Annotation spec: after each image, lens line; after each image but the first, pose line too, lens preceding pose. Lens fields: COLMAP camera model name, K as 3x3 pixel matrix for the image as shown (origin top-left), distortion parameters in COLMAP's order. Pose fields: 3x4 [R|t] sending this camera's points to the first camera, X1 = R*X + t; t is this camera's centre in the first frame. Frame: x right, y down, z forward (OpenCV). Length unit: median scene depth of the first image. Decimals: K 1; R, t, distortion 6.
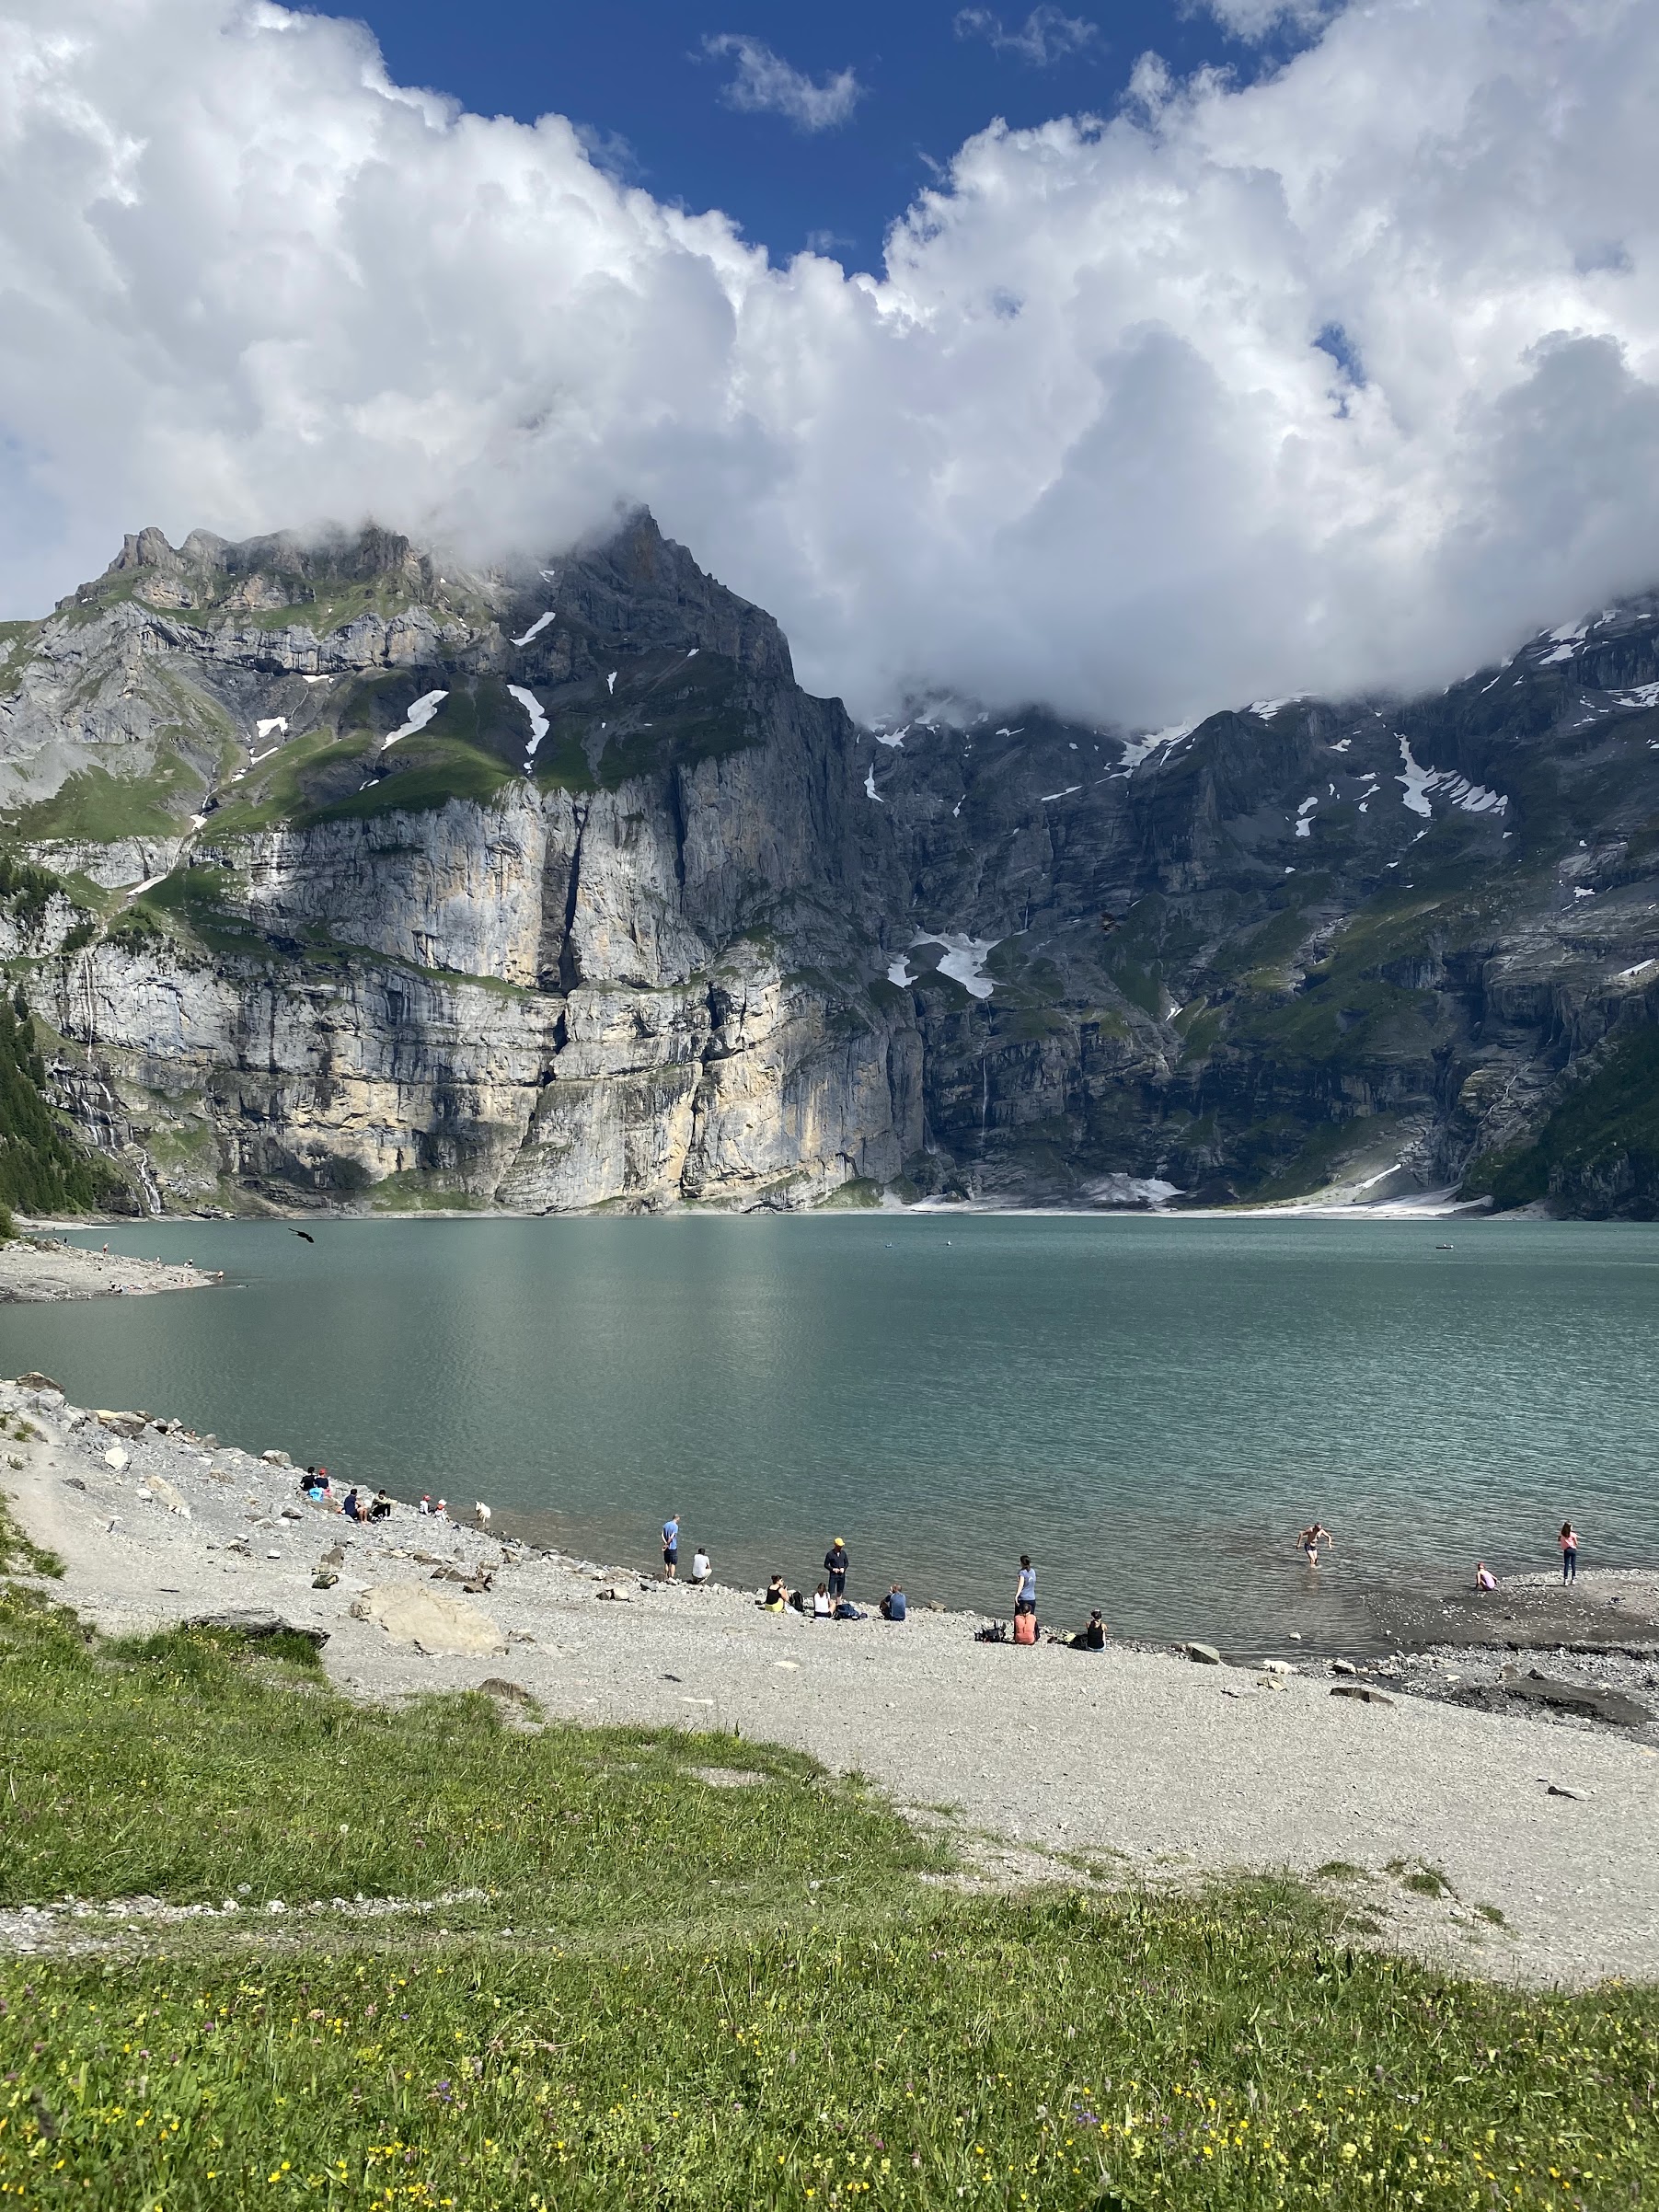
lens RADIAL K [[1693.3, 0, 847.3], [0, 1693.3, 1110.3], [0, 0, 1]] dist [0.070973, -0.114915]
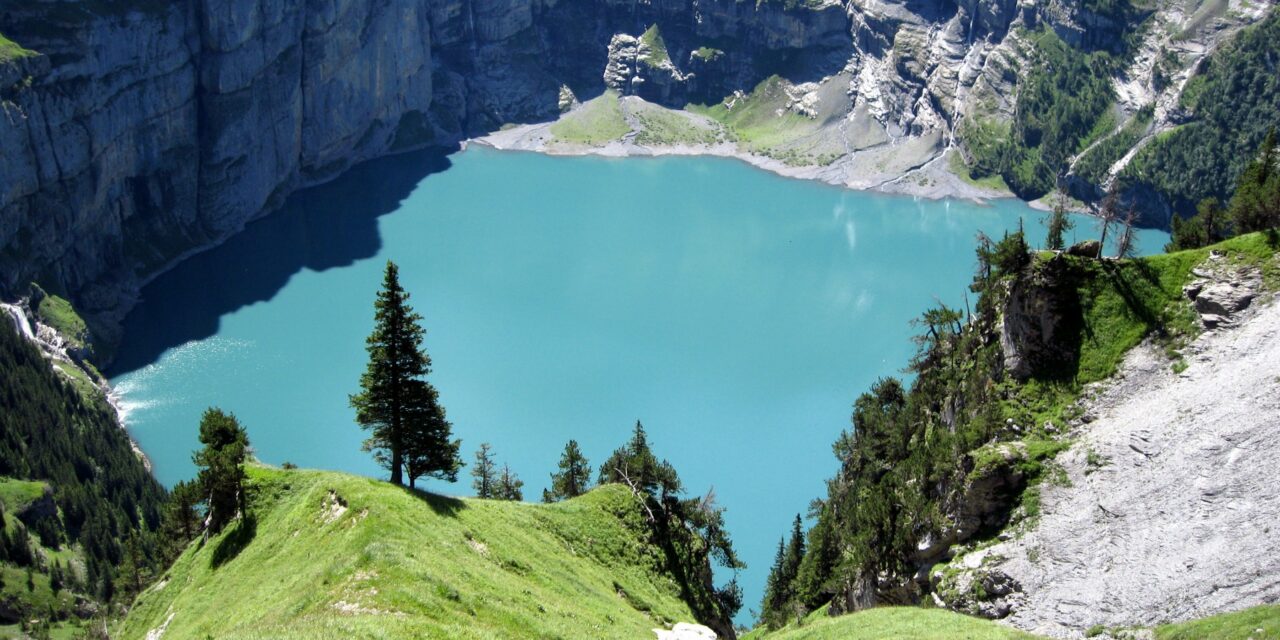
lens RADIAL K [[1423.9, 0, 643.0], [0, 1423.9, 321.6], [0, 0, 1]] dist [-0.066677, 0.000000]
pose [[0.827007, -0.190350, 0.528987, -0.408280], [-0.049371, 0.912710, 0.405613, -0.234666], [-0.560020, -0.361561, 0.745420, 0.156704]]
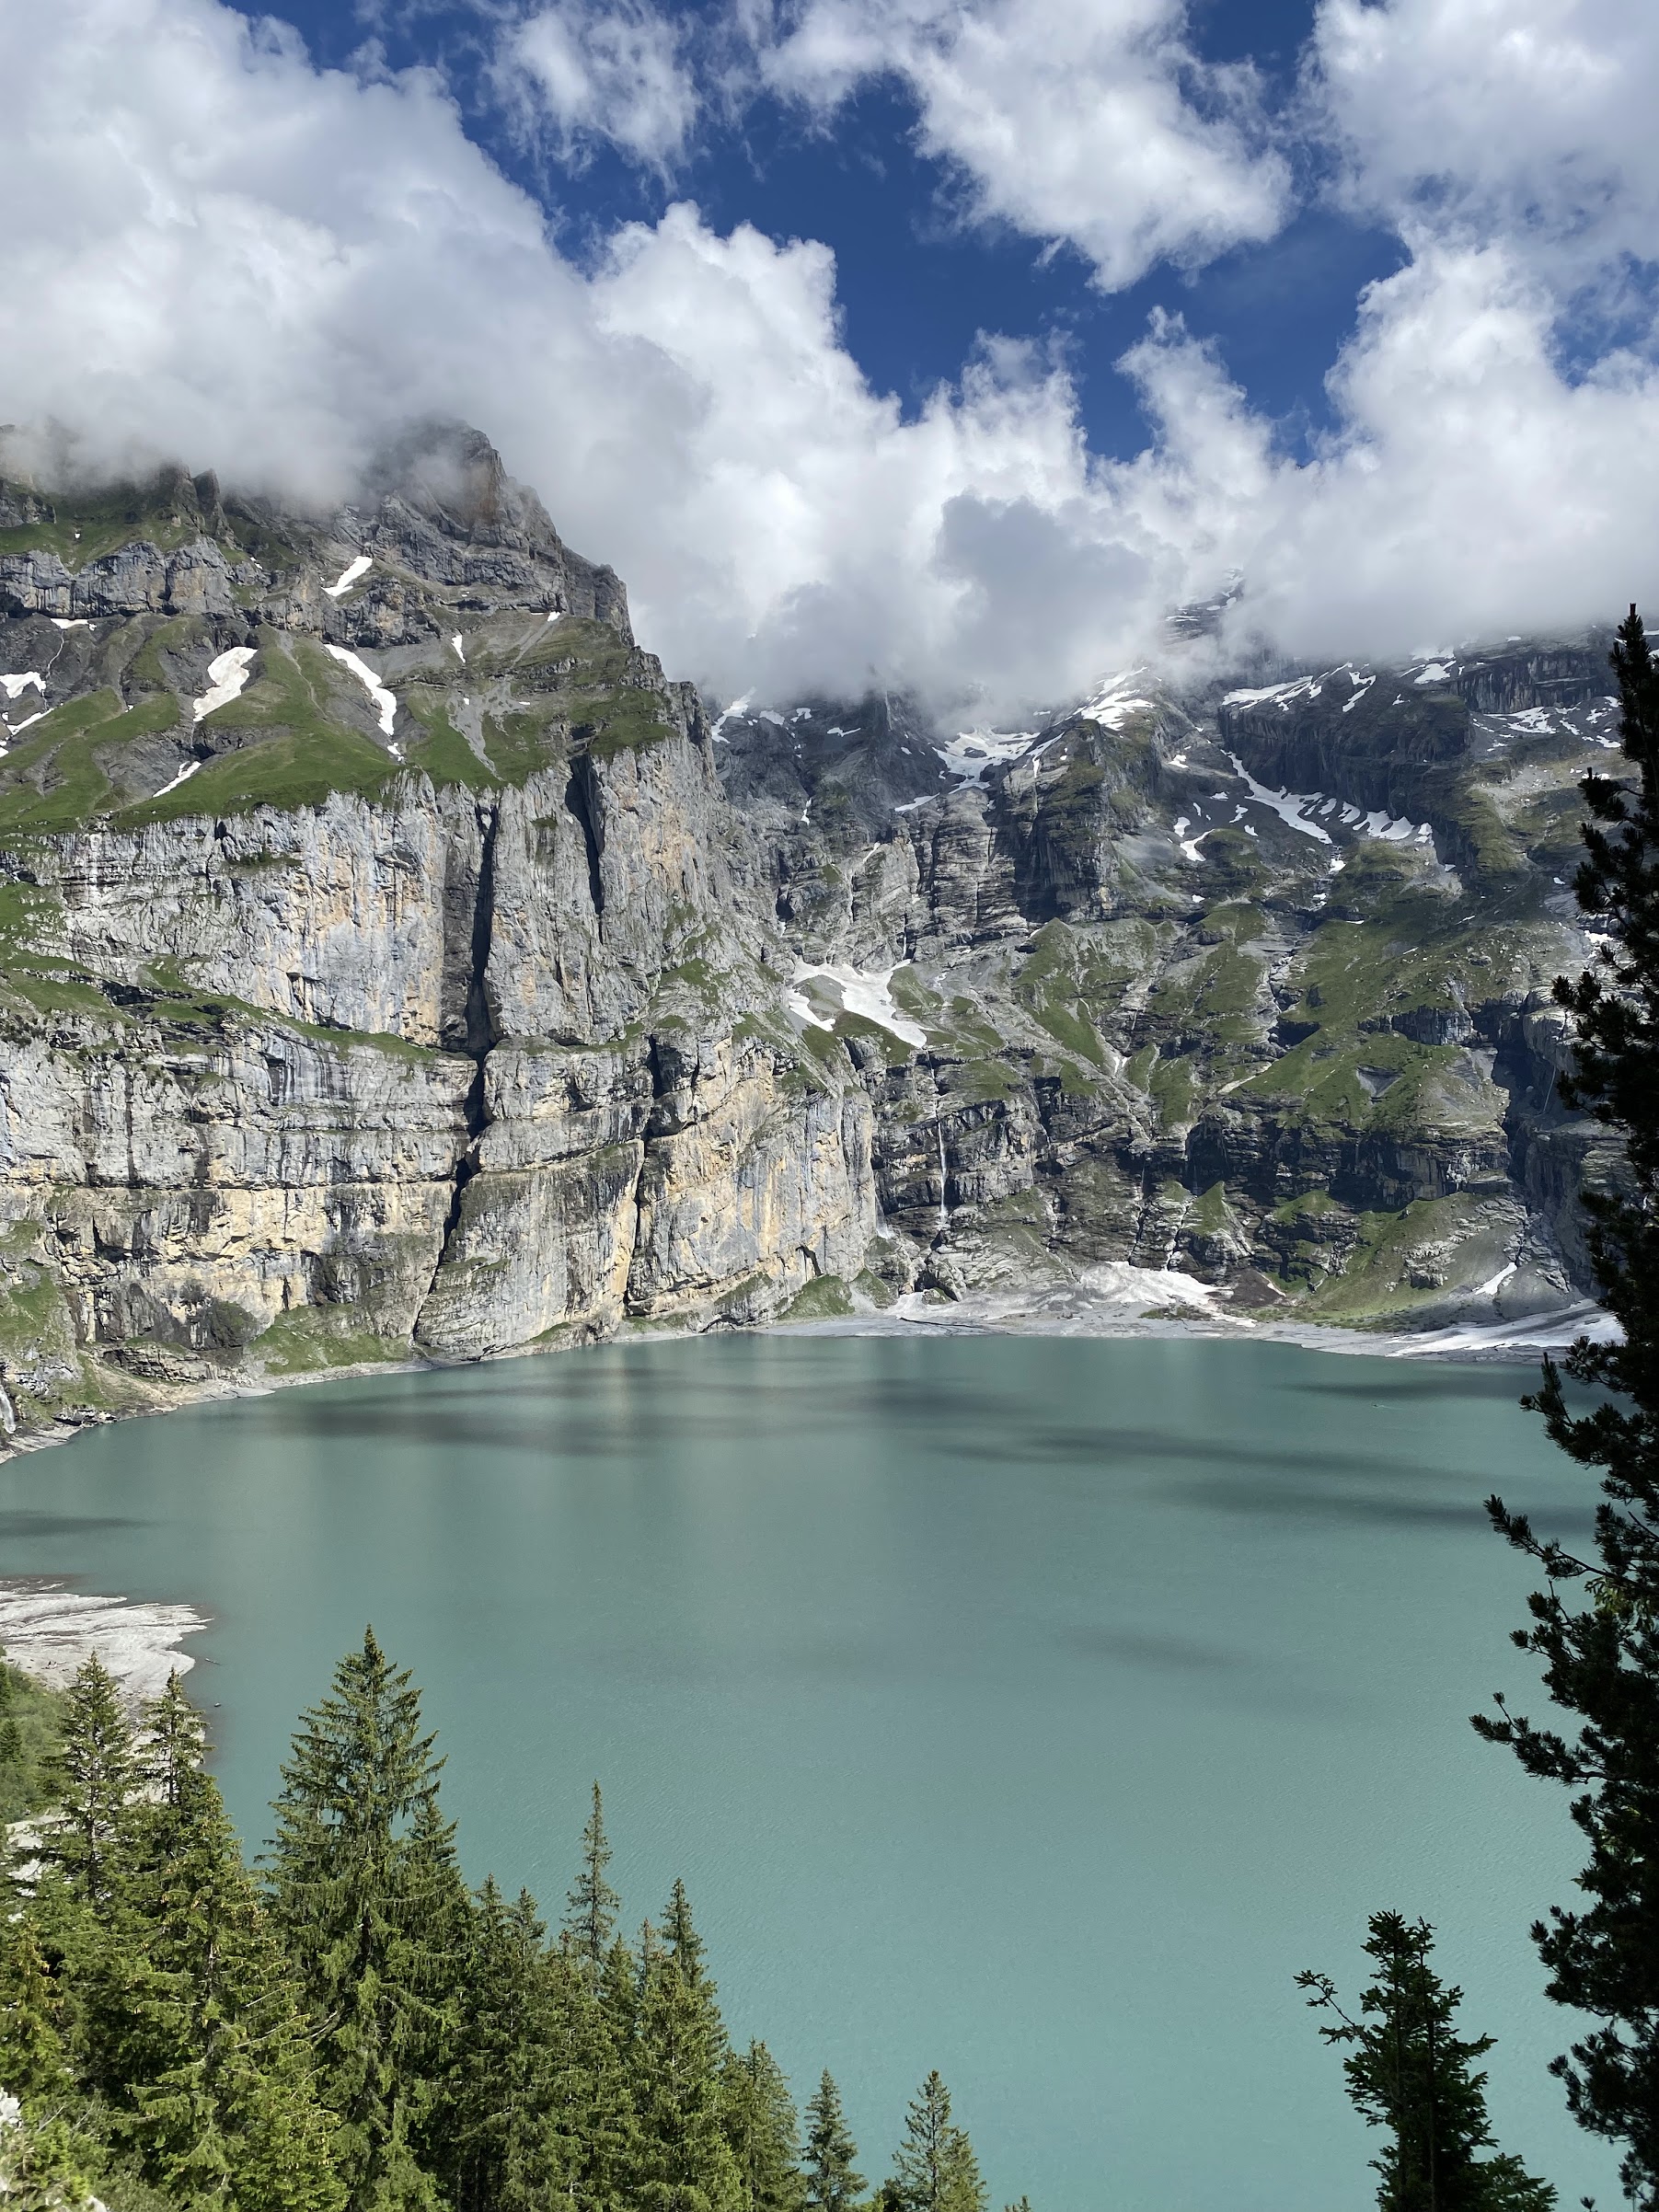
lens RADIAL K [[1693.3, 0, 812.3], [0, 1693.3, 1104.2], [0, 0, 1]] dist [0.070973, -0.114915]
pose [[0.976081, -0.006143, 0.217319, -0.178595], [0.006567, 0.999978, -0.001230, -0.042961], [-0.217307, 0.002627, 0.976100, 0.219857]]
